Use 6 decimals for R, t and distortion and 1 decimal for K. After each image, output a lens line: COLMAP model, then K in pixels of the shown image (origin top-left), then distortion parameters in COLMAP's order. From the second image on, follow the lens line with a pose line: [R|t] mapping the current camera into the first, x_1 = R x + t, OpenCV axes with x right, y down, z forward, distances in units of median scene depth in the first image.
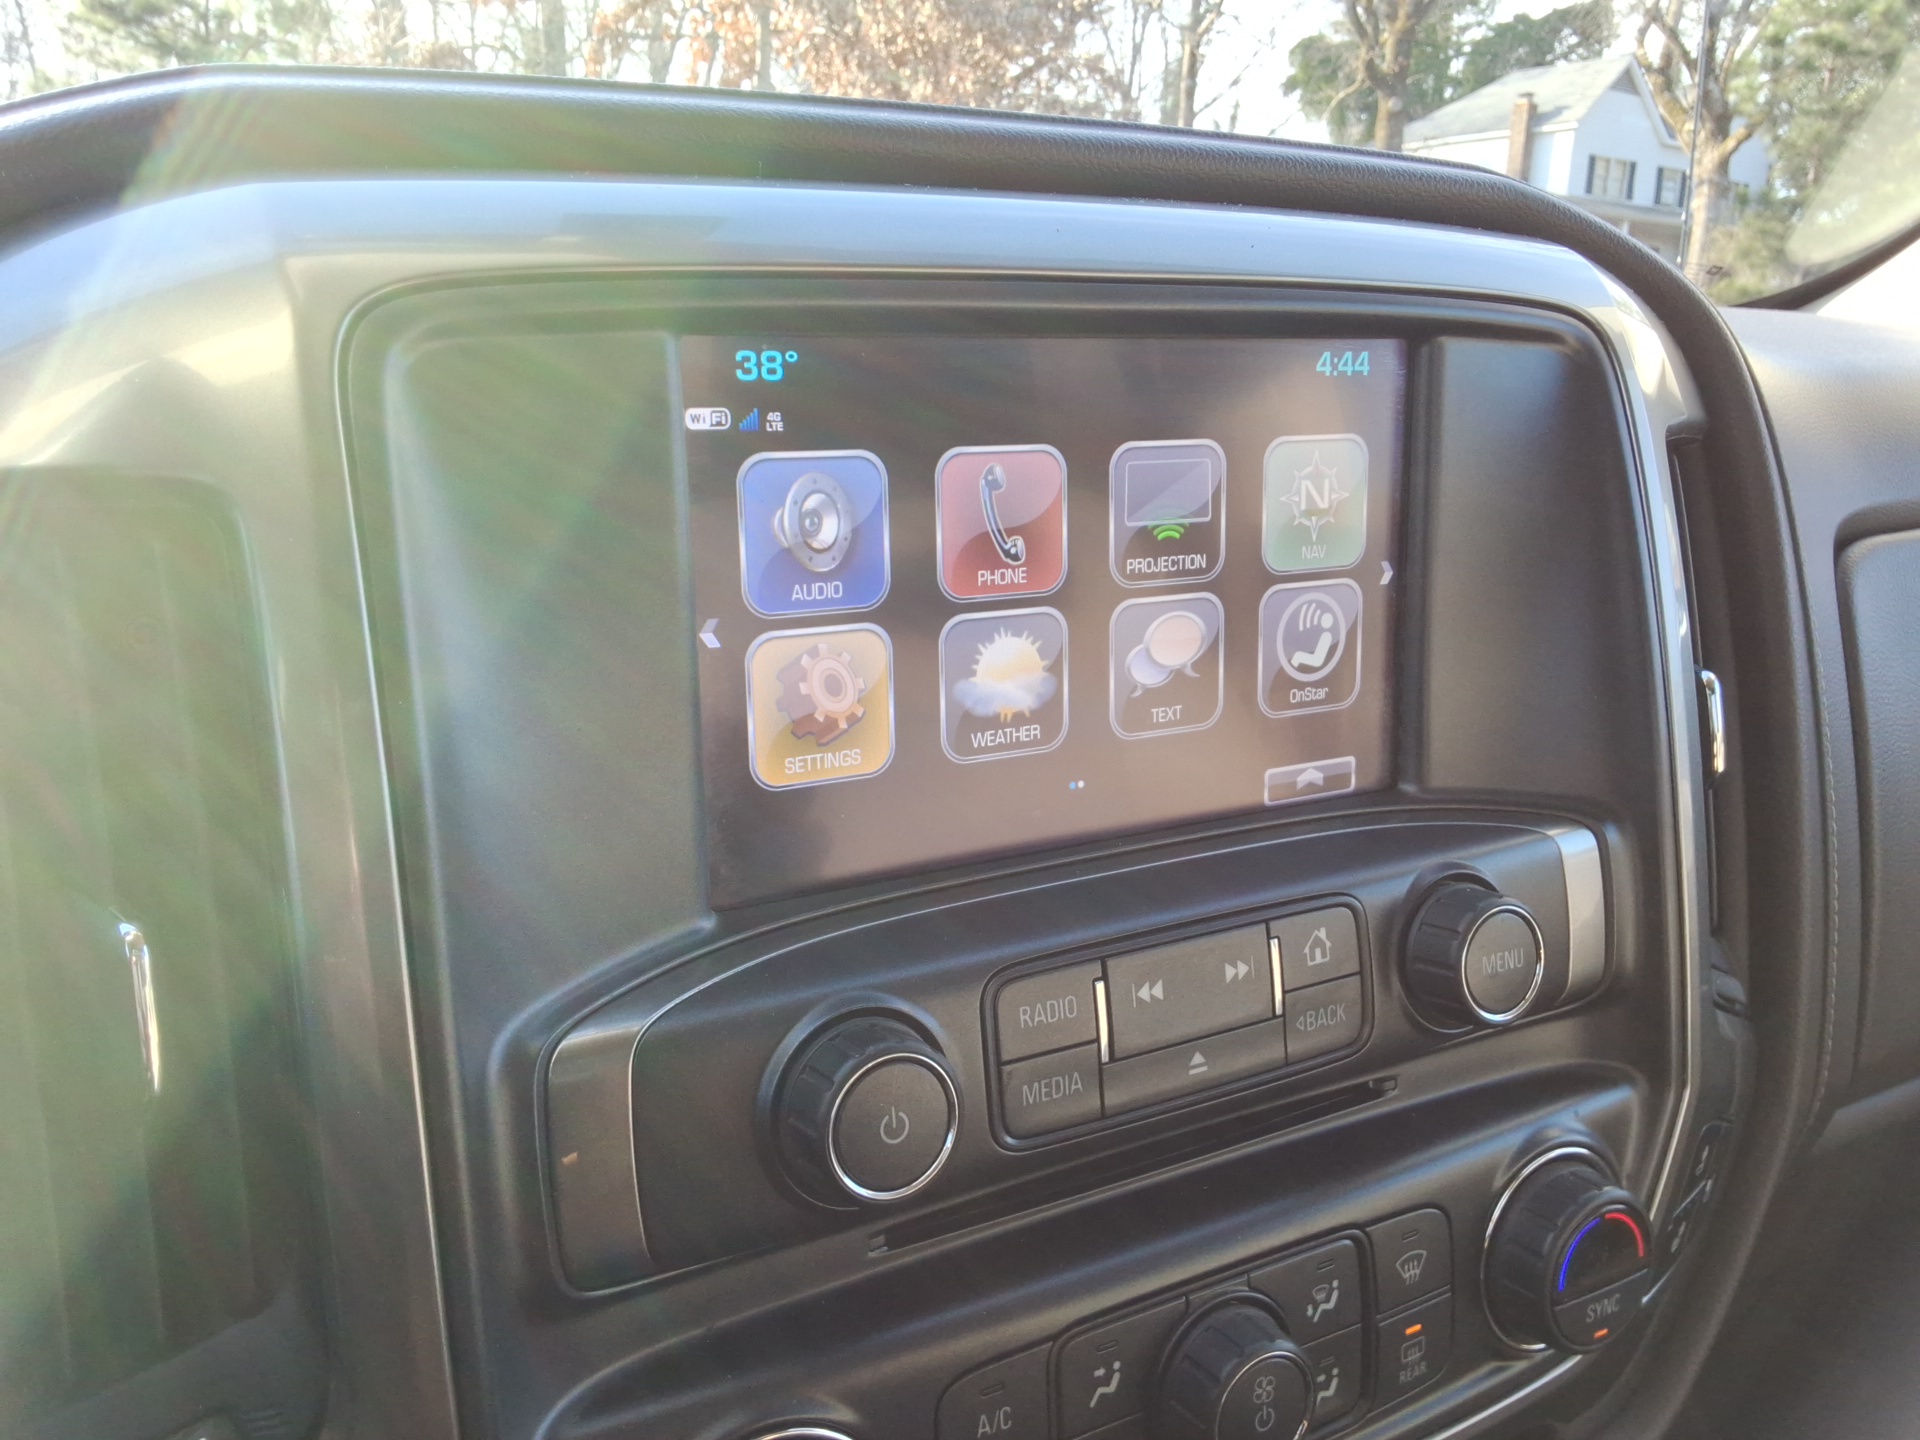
lens RADIAL K [[1536.3, 0, 969.1], [0, 1536.3, 699.4], [0, 0, 1]] dist [0.097889, -0.152892]
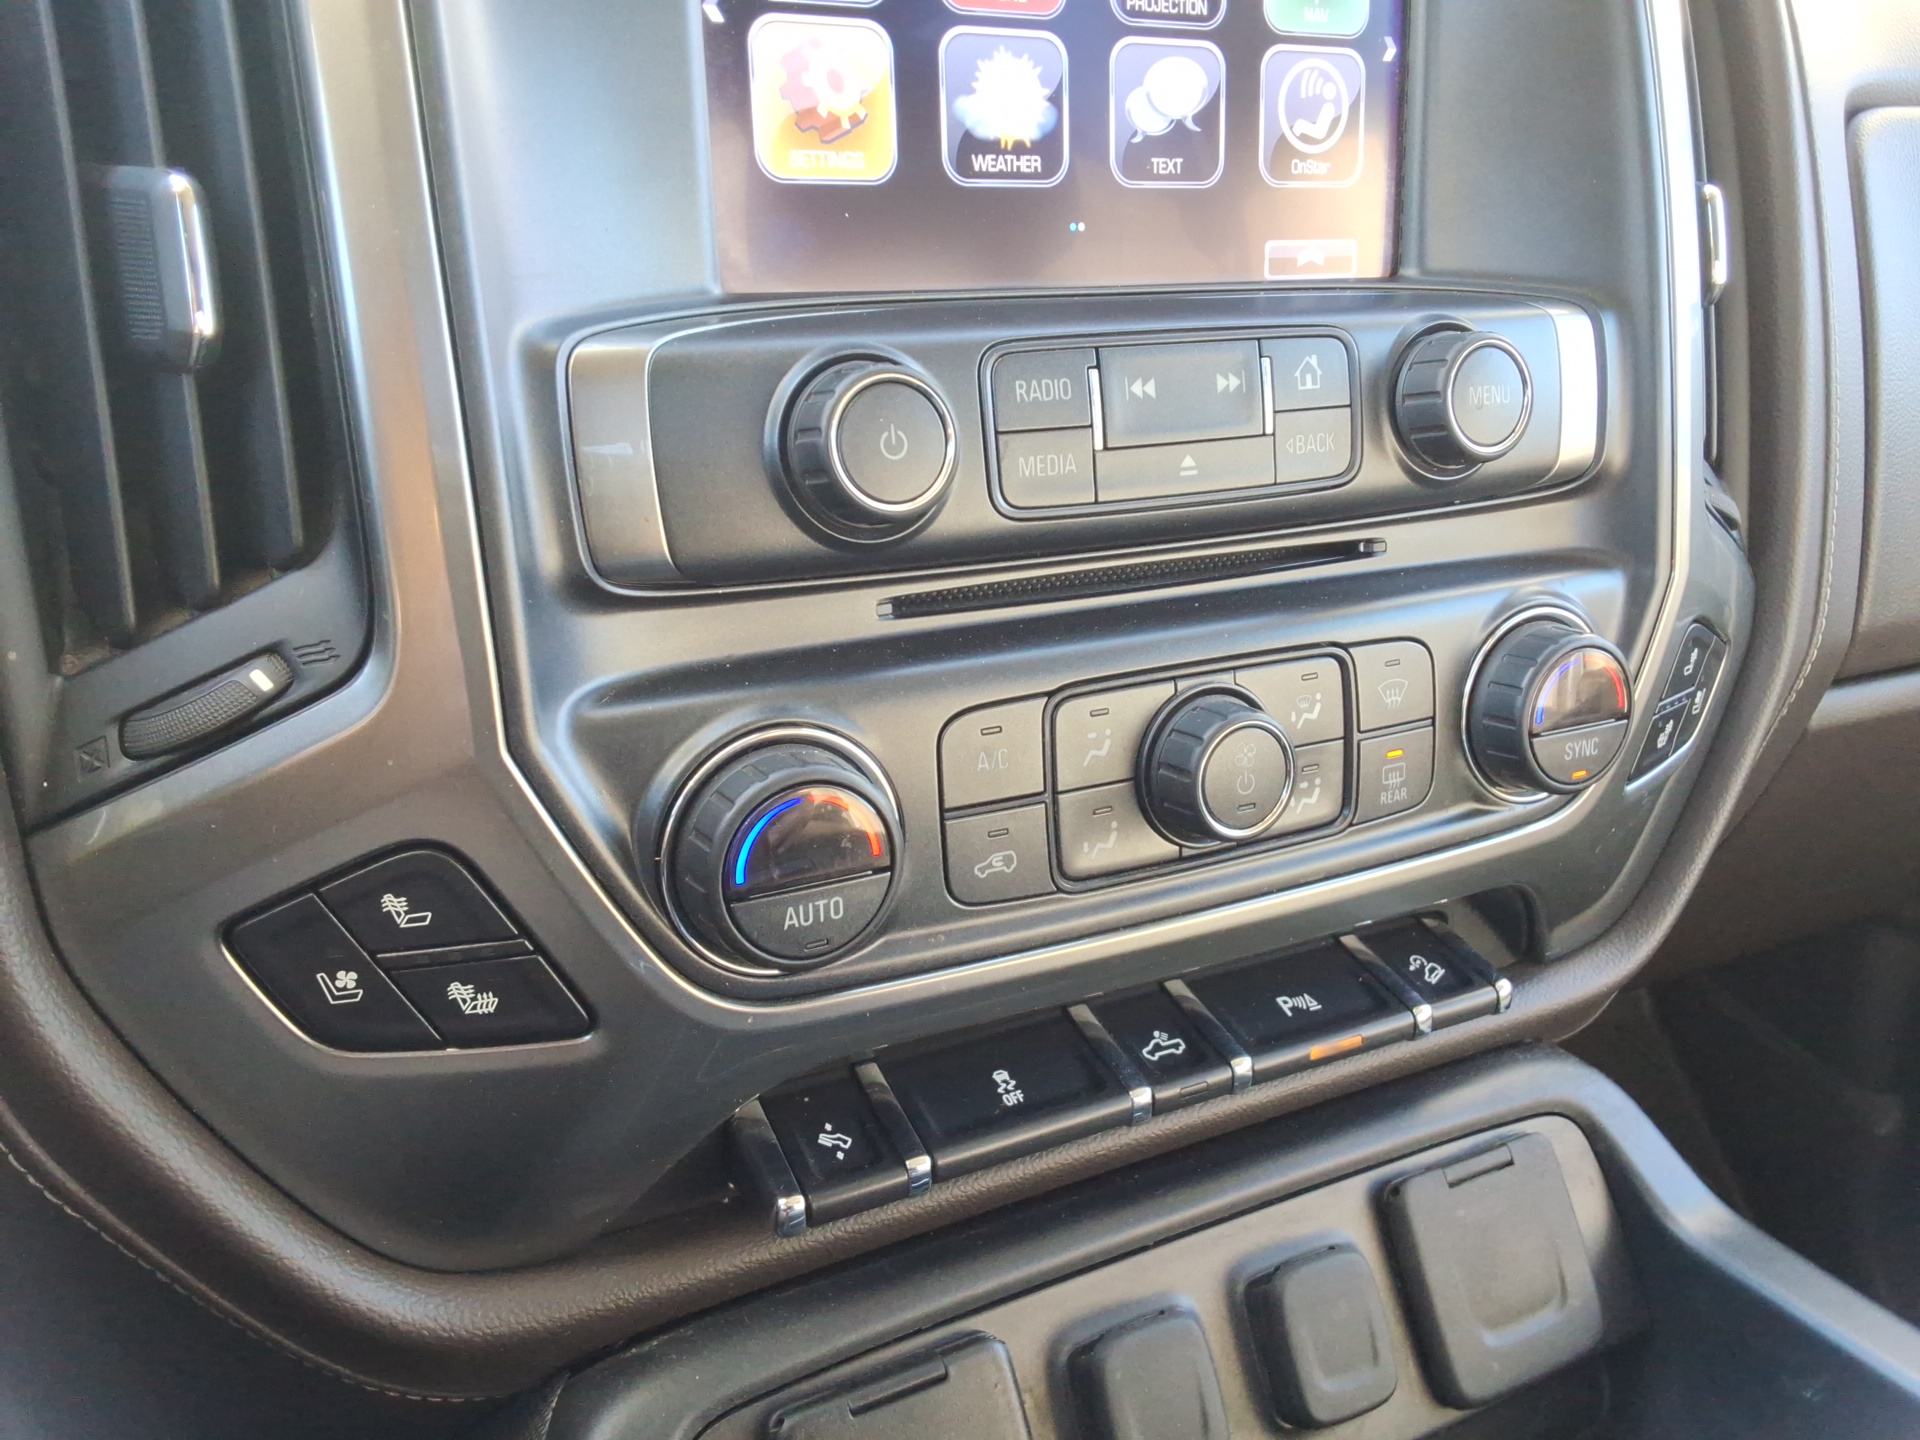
lens RADIAL K [[1536.3, 0, 971.5], [0, 1536.3, 704.2], [0, 0, 1]] dist [0.097889, -0.152892]
pose [[0.999646, -0.002028, -0.026523, 0.026984], [0.003856, 0.997607, 0.069027, 0.309984], [0.026319, -0.069105, 0.997262, -0.055031]]
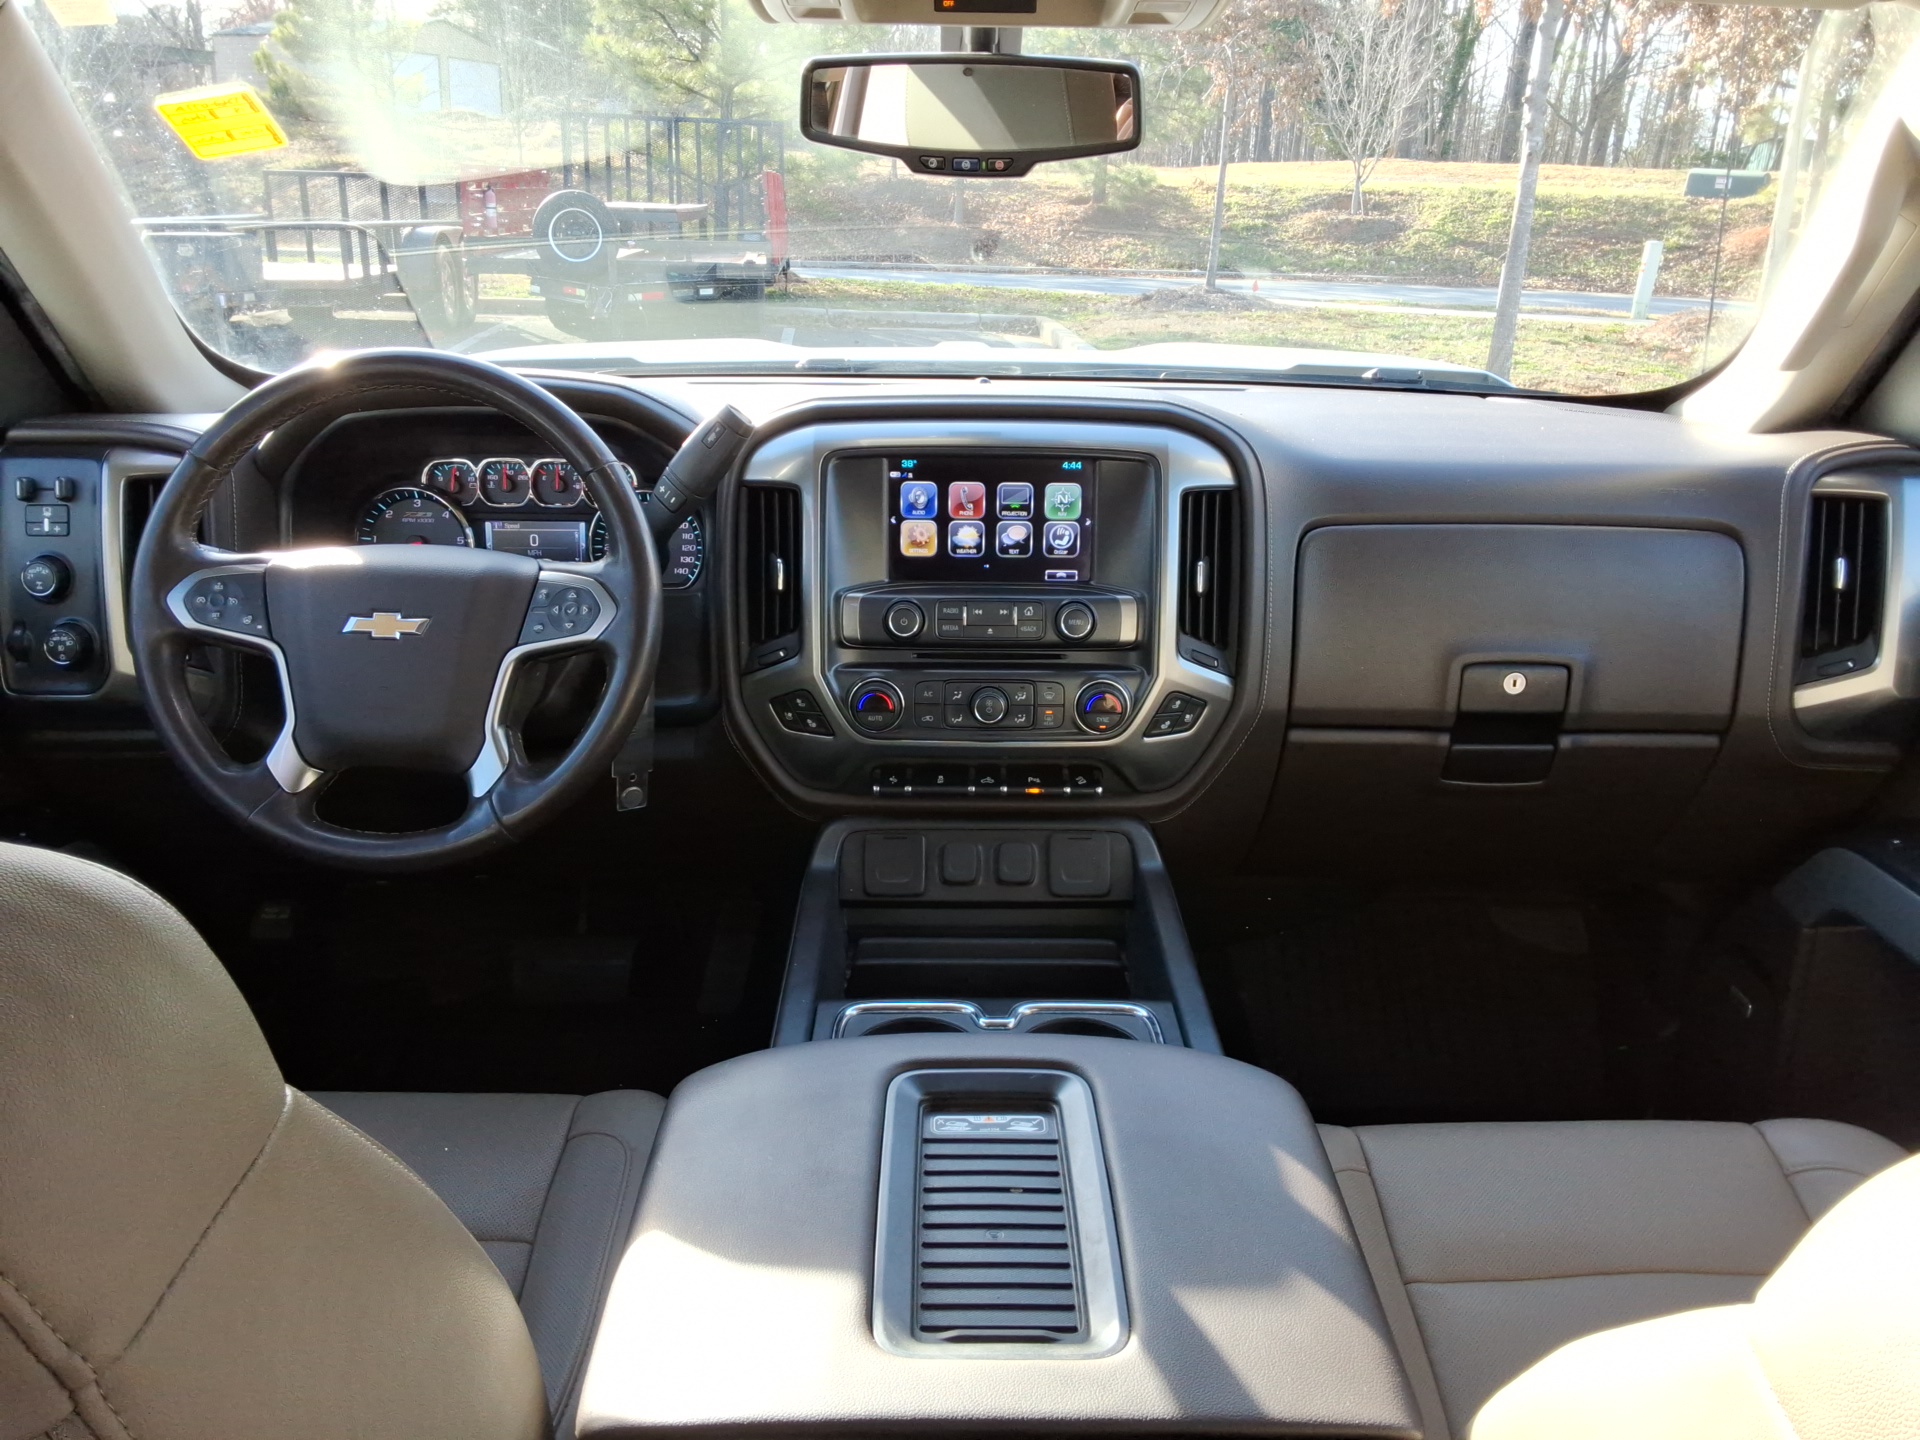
lens RADIAL K [[1536.3, 0, 971.4], [0, 1536.3, 708.3], [0, 0, 1]] dist [0.097889, -0.152892]
pose [[0.873668, 0.148909, -0.463173, 2.020938], [-0.113188, 0.988098, 0.104168, 0.008309], [0.473172, -0.038582, 0.880125, -2.666346]]
